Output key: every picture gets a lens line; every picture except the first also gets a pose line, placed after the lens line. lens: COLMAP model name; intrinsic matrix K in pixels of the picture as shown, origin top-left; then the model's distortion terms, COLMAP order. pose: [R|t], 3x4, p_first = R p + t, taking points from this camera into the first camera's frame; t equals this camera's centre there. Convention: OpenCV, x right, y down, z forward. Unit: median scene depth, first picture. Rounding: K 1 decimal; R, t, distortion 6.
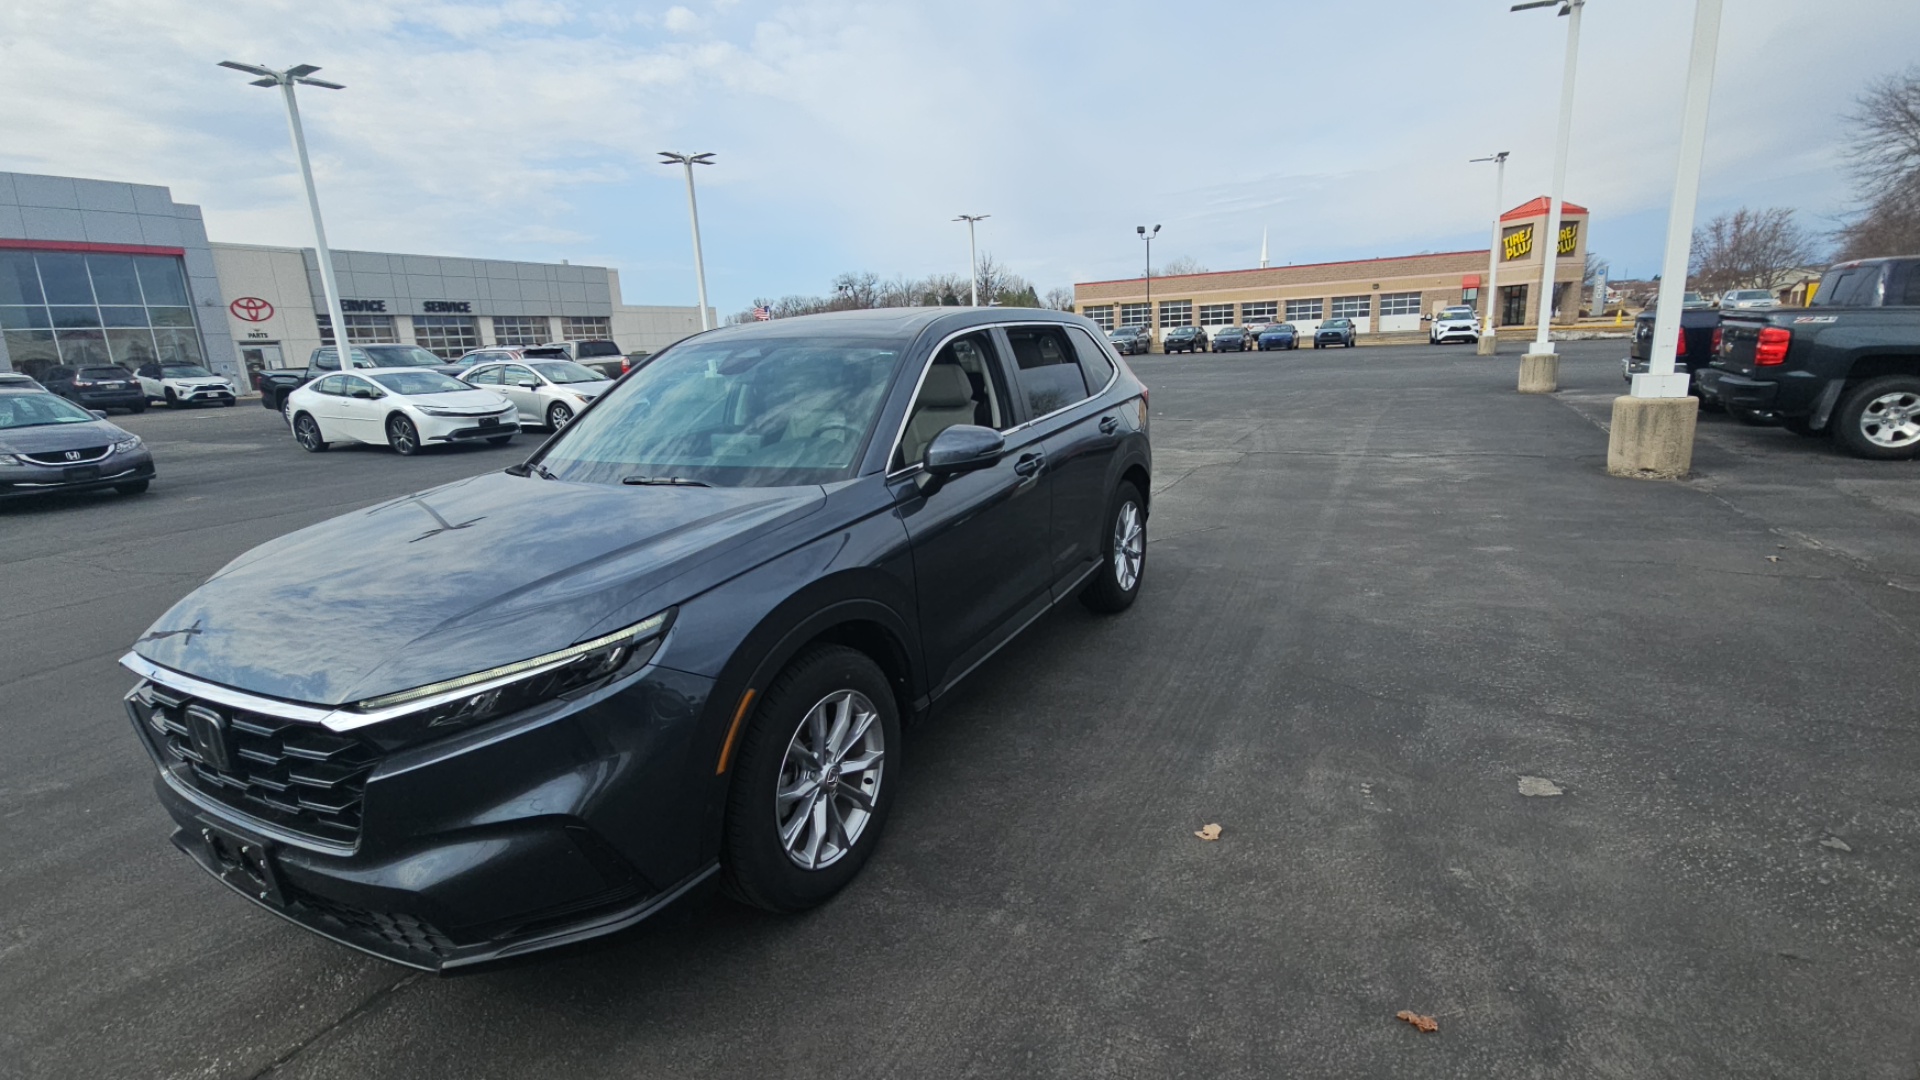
lens RADIAL K [[853.3, 0, 973.3], [0, 853.3, 535.5], [0, 0, 1]] dist [0.005604, -0.005261]
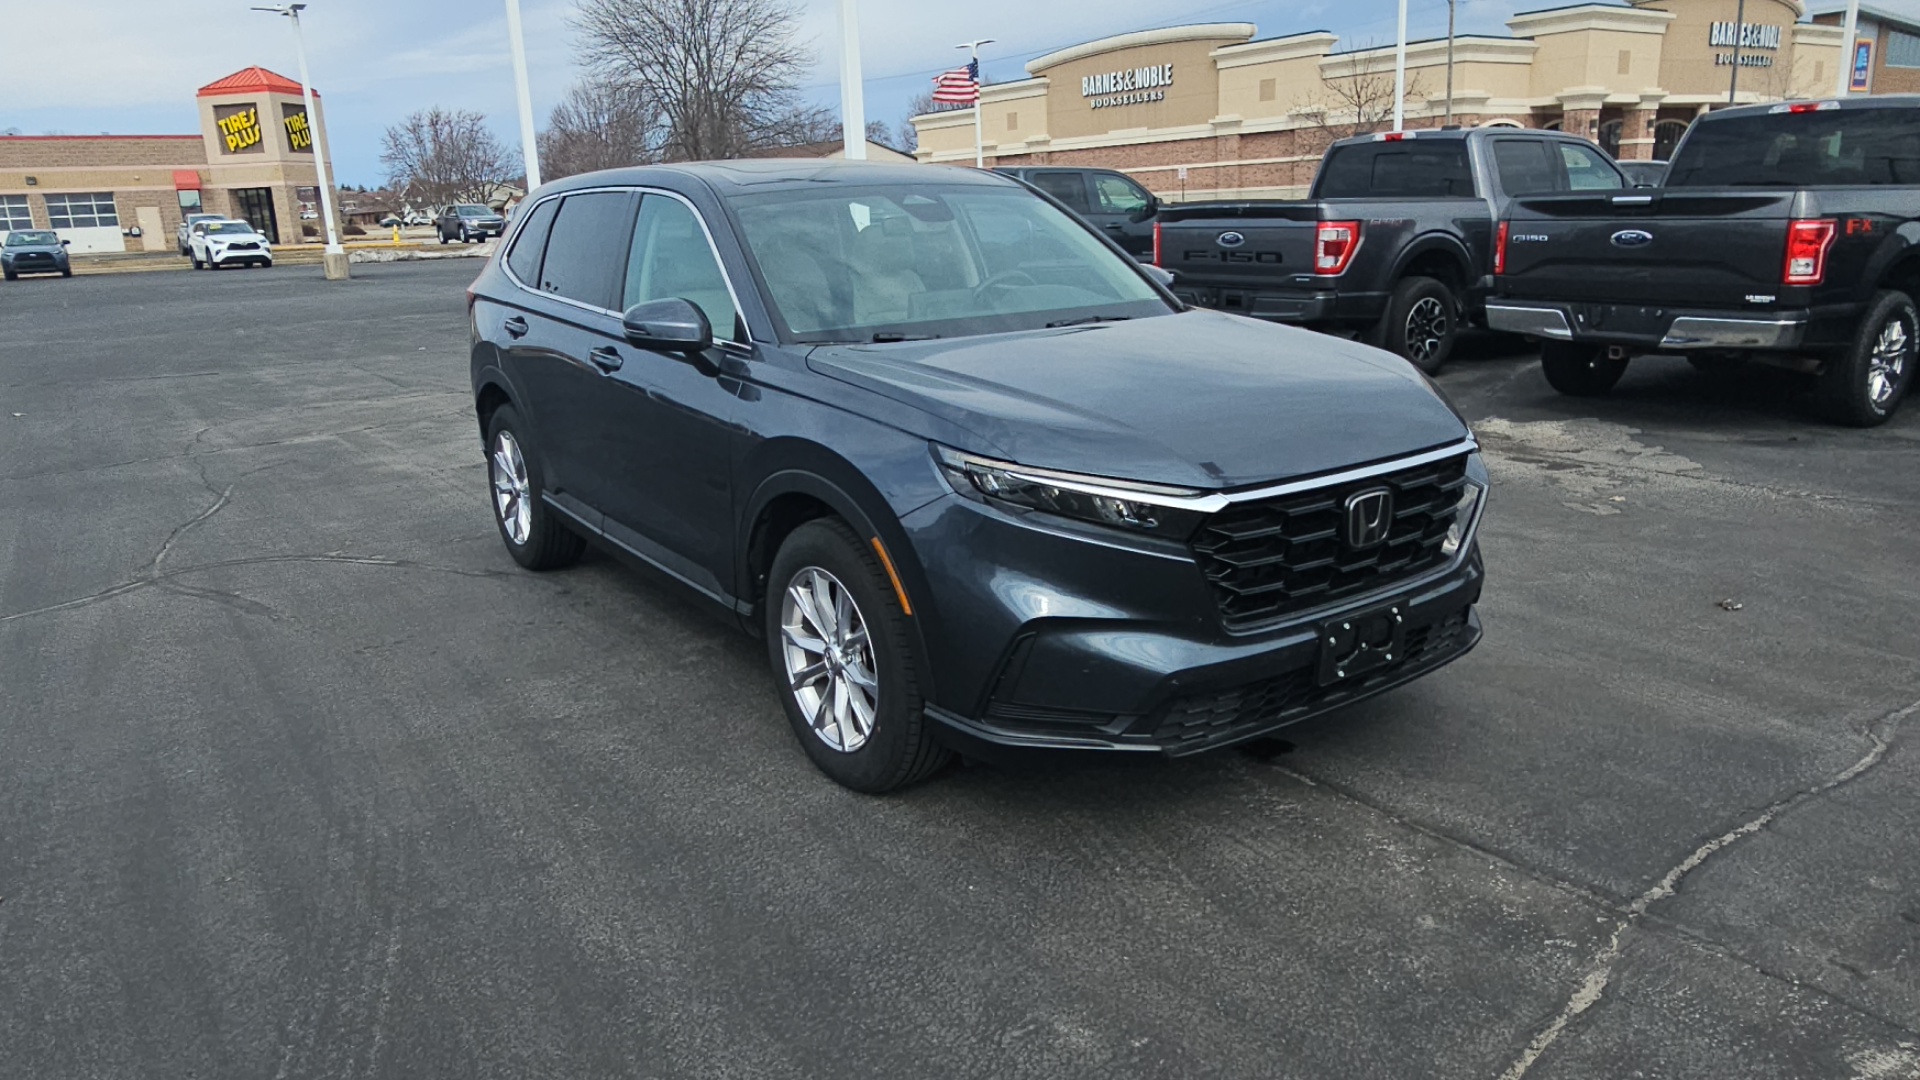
lens RADIAL K [[1277.6, 0, 954.2], [0, 1277.6, 534.7], [0, 0, 1]] dist [0.005475, -0.002676]
pose [[0.460185, -0.194033, 0.866361, -0.293791], [0.213023, 0.971452, 0.104417, -0.001855], [-0.861888, 0.136504, 0.488381, 0.076937]]
